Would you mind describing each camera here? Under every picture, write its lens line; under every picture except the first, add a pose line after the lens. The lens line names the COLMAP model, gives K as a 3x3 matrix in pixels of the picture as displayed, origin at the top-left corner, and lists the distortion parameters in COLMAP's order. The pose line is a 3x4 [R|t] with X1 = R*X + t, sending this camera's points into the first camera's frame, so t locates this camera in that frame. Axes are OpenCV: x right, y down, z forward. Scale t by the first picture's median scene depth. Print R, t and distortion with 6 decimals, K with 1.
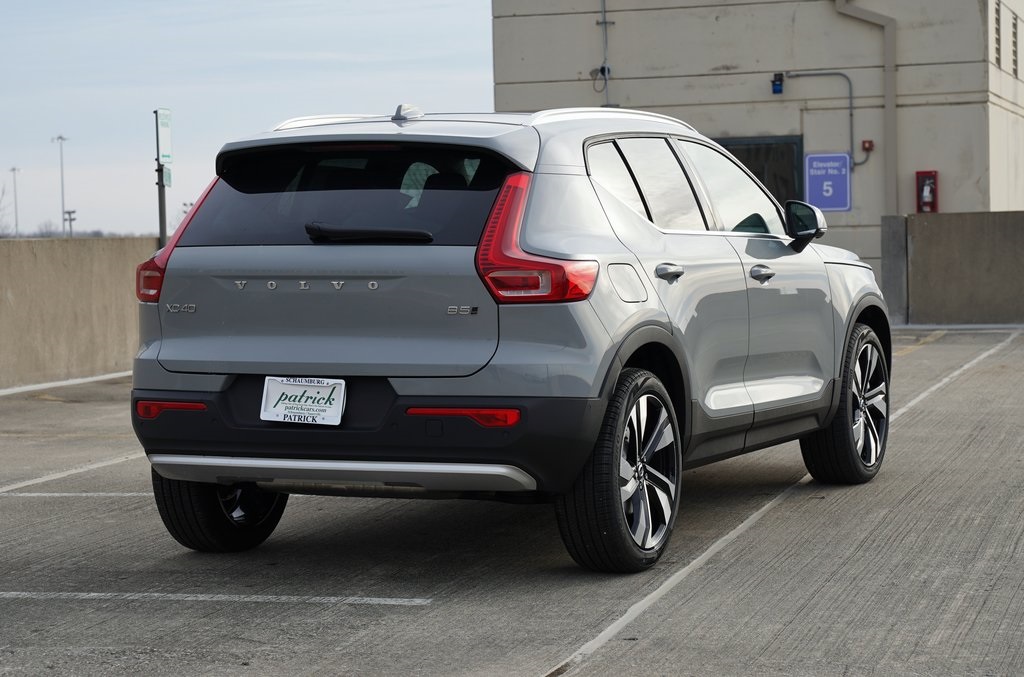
lens RADIAL K [[2874.2, 0, 512.6], [0, 2874.2, 341.4], [0, 0, 1]] dist [0.331274, 0.000000]
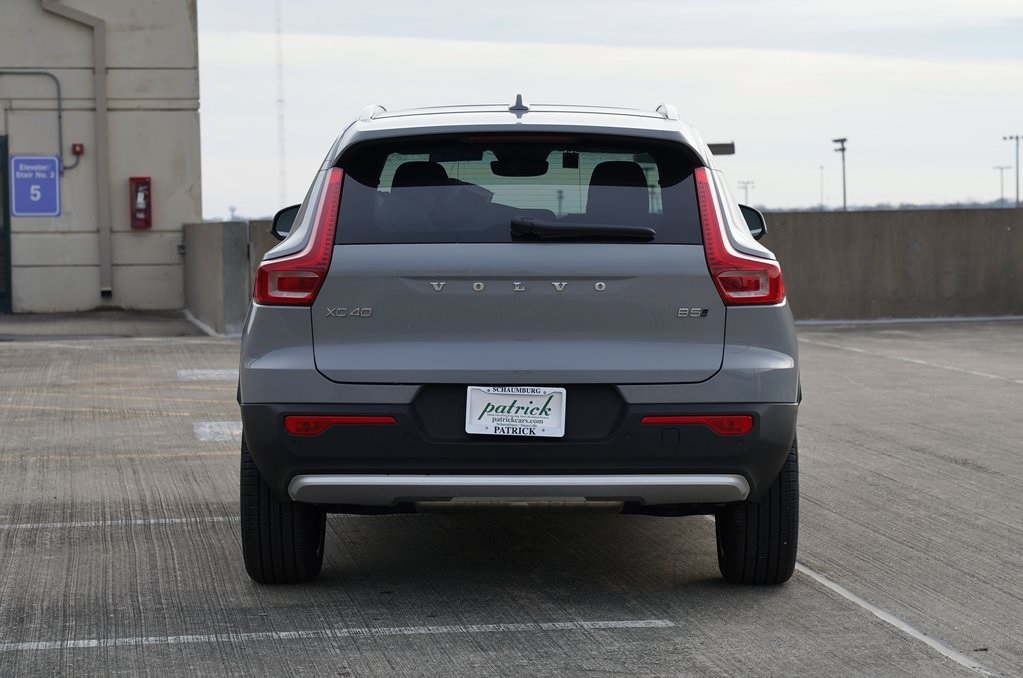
lens RADIAL K [[2871.4, 0, 511.7], [0, 2871.4, 332.9], [0, 0, 1]] dist [0.331274, 0.000000]
pose [[0.886207, -0.006839, 0.463238, -0.473494], [0.010178, 0.999937, -0.004709, -0.000239], [-0.463177, 0.008888, 0.886221, 0.174843]]
